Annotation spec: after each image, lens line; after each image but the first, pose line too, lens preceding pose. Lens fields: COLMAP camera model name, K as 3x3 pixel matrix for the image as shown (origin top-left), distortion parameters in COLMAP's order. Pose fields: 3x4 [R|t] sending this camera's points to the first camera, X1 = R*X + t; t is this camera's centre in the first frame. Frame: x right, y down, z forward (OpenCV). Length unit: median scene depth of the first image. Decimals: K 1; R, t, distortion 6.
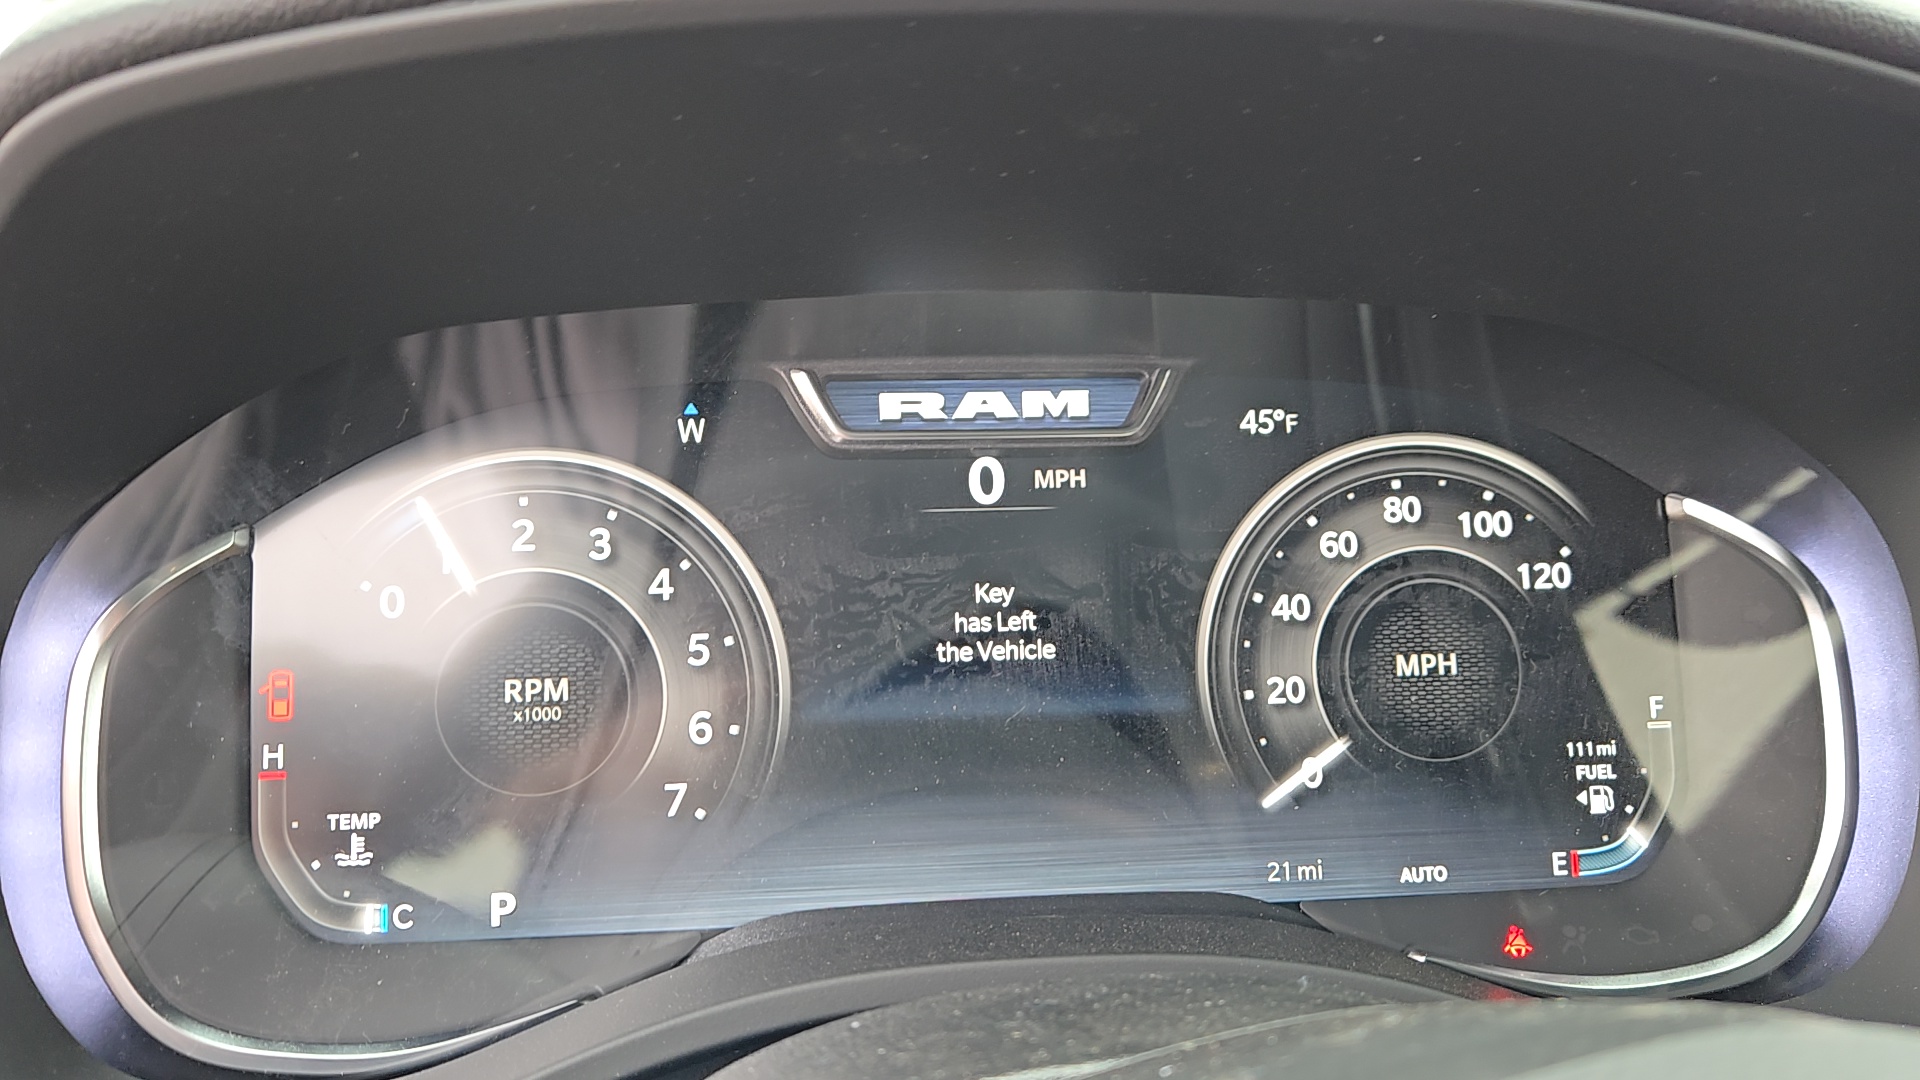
lens RADIAL K [[1584.9, 0, 957.2], [0, 1584.9, 526.5], [0, 0, 1]] dist [0.027398, -0.028278]
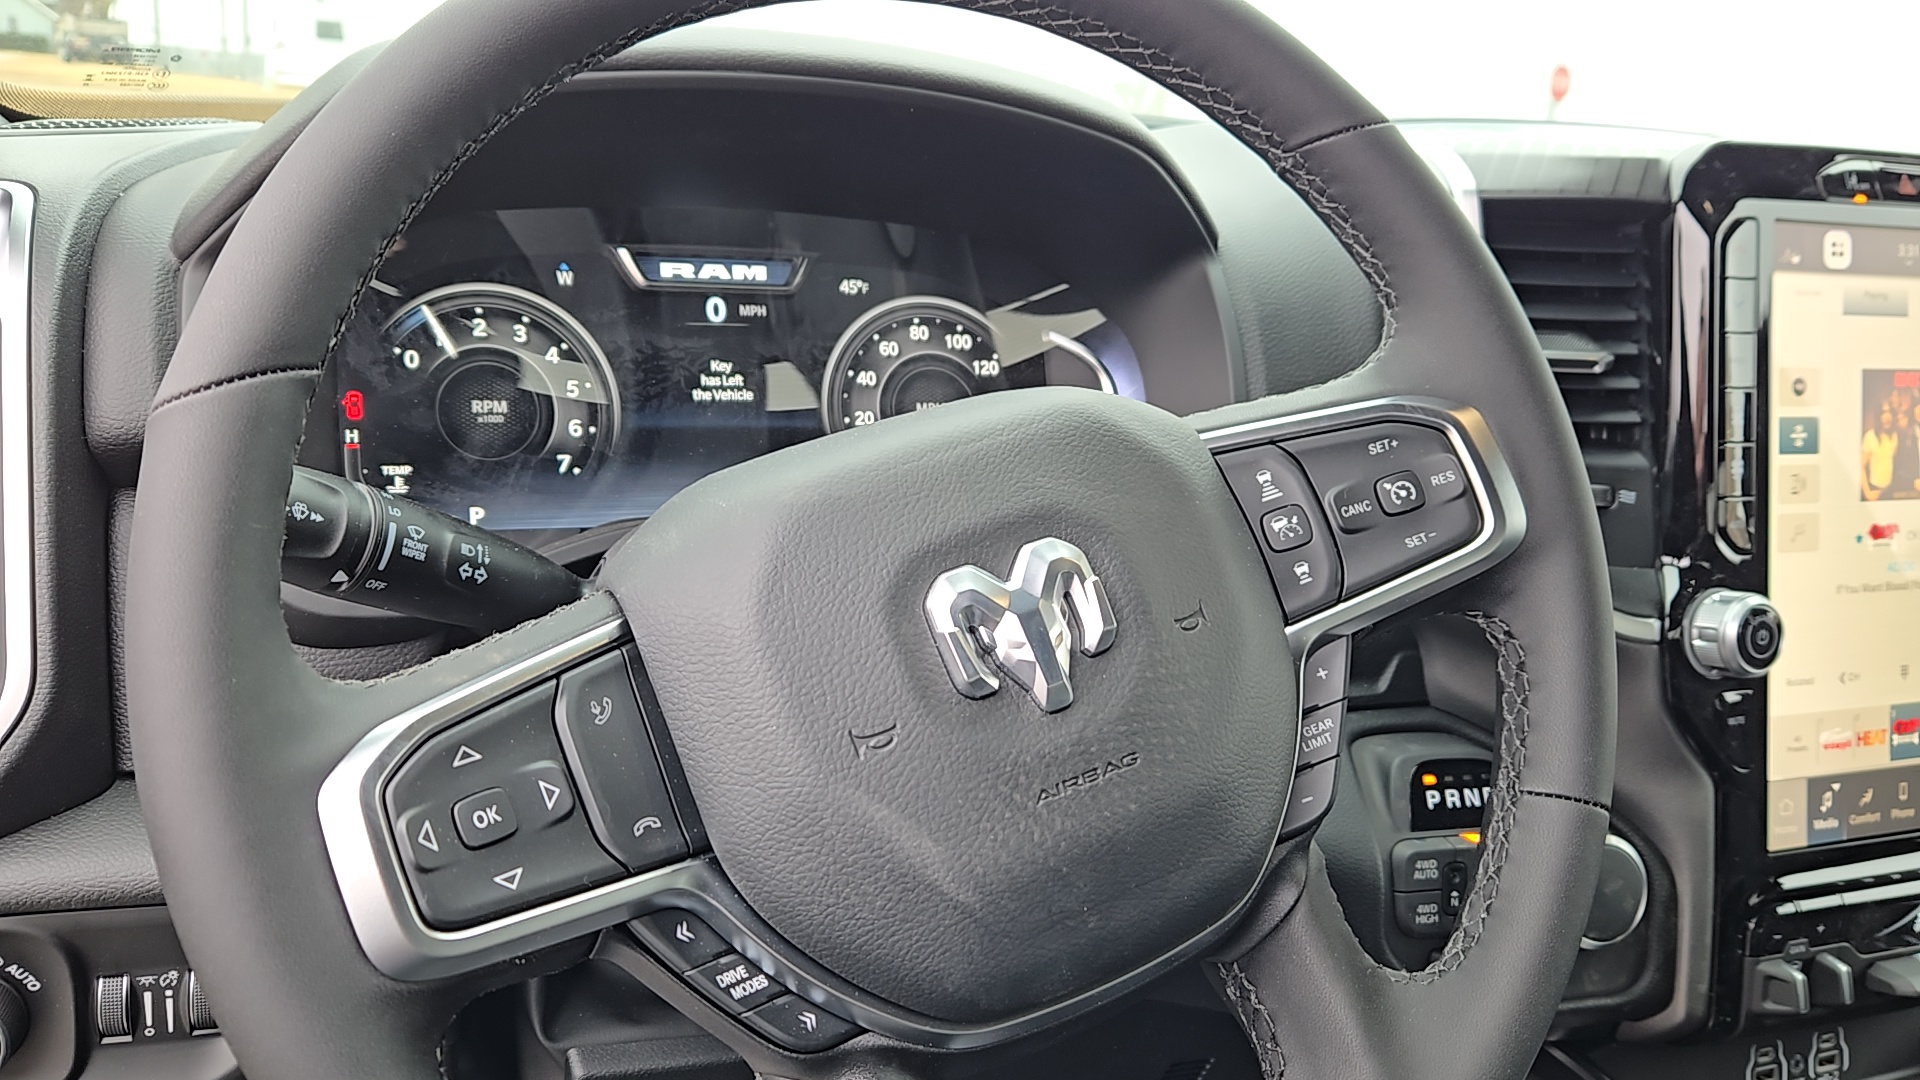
lens RADIAL K [[1584.9, 0, 952.2], [0, 1584.9, 547.0], [0, 0, 1]] dist [0.027398, -0.028278]
pose [[0.958684, -0.011349, 0.284248, -0.264330], [0.006853, 0.999835, 0.016809, 0.234813], [-0.284391, -0.014167, 0.958604, -0.980814]]
